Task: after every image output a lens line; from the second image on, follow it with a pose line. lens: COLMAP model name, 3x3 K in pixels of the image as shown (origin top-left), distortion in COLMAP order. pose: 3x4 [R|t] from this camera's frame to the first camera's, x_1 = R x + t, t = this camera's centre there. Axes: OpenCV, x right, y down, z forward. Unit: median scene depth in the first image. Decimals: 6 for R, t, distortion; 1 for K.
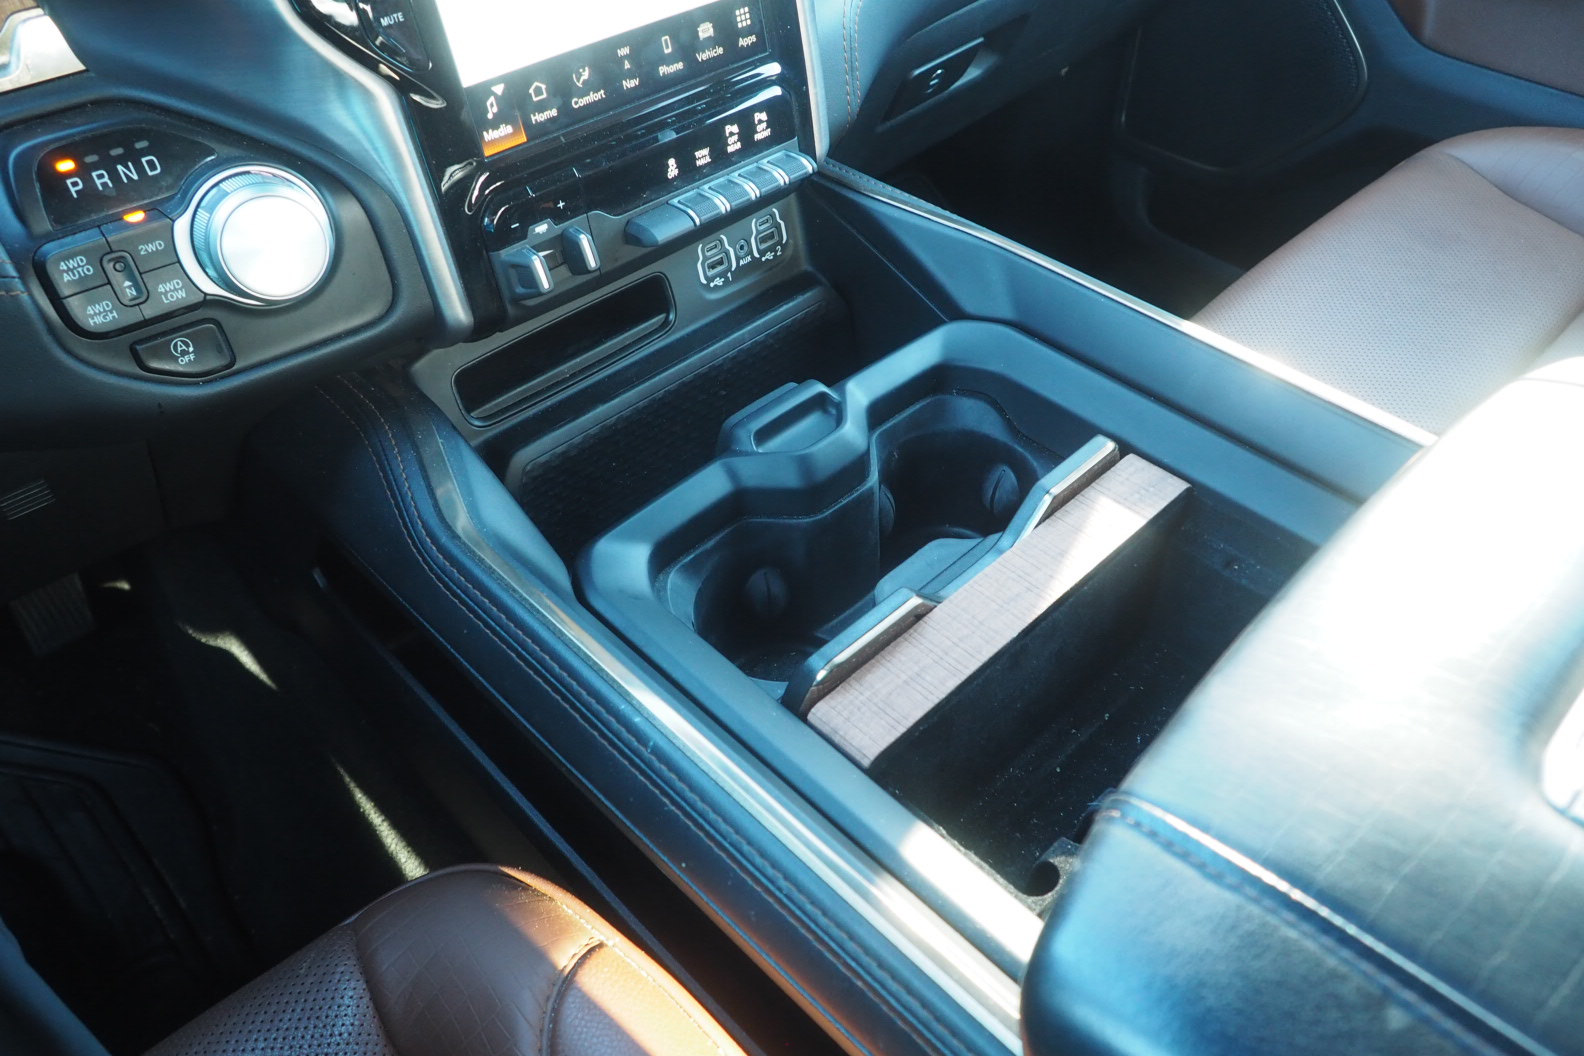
lens RADIAL K [[1151.9, 0, 792.0], [0, 1151.9, 528.0], [0, 0, 1]] dist [-0.024963, 0.000699]
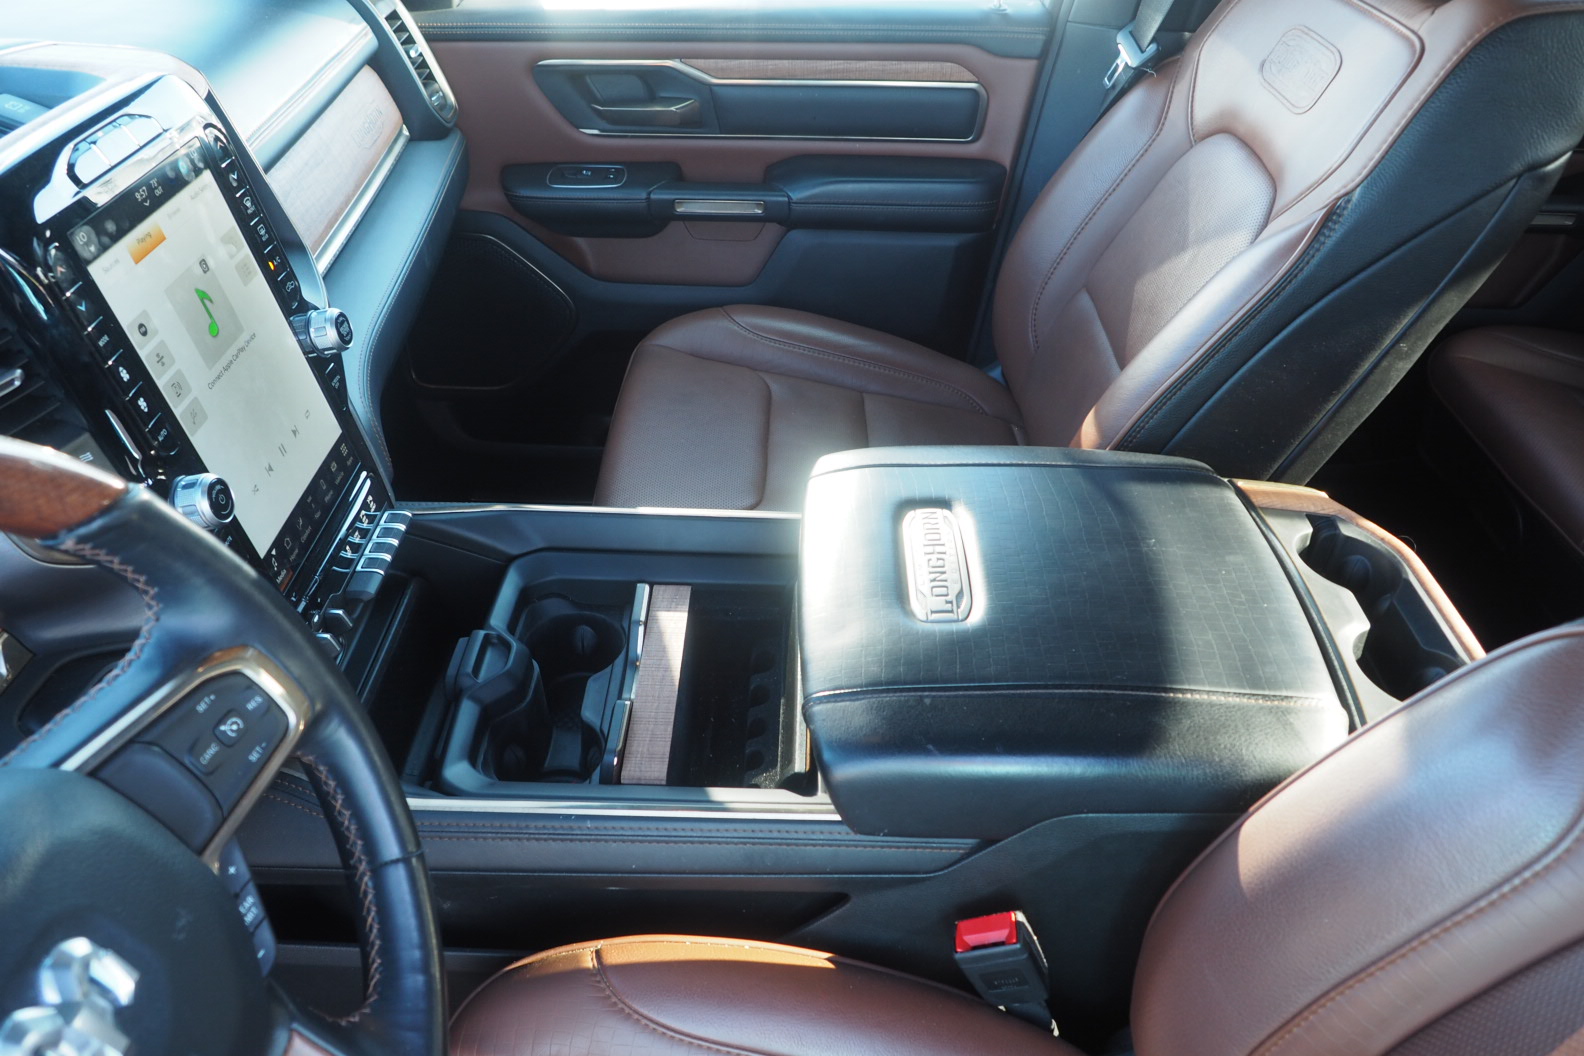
lens RADIAL K [[1151.9, 0, 792.0], [0, 1151.9, 528.0], [0, 0, 1]] dist [-0.024963, 0.000699]
pose [[0.704421, -0.400300, 0.586132, -0.637440], [0.467915, 0.882841, 0.040592, -0.127867], [-0.533710, 0.245666, 0.809198, -0.667538]]
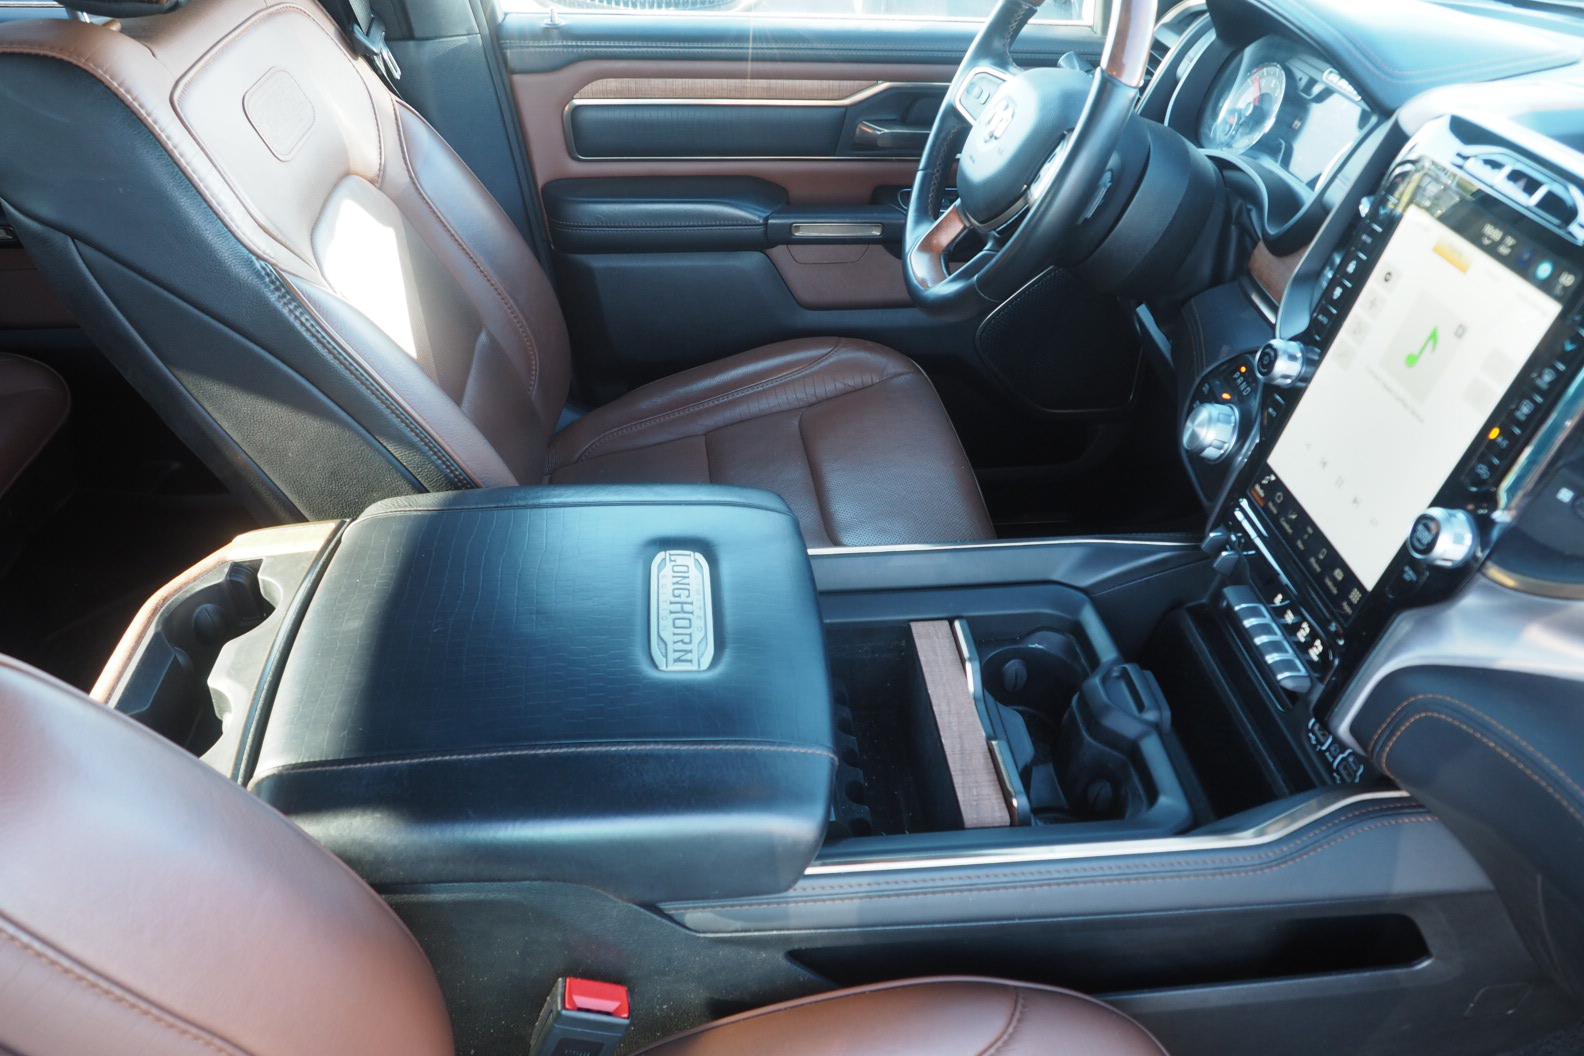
lens RADIAL K [[1151.9, 0, 792.0], [0, 1151.9, 528.0], [0, 0, 1]] dist [-0.024963, 0.000699]
pose [[-0.621786, 0.461274, -0.632936, 1.342911], [-0.546385, 0.323513, 0.772530, -1.278315], [0.561111, 0.826176, 0.050877, 0.507962]]
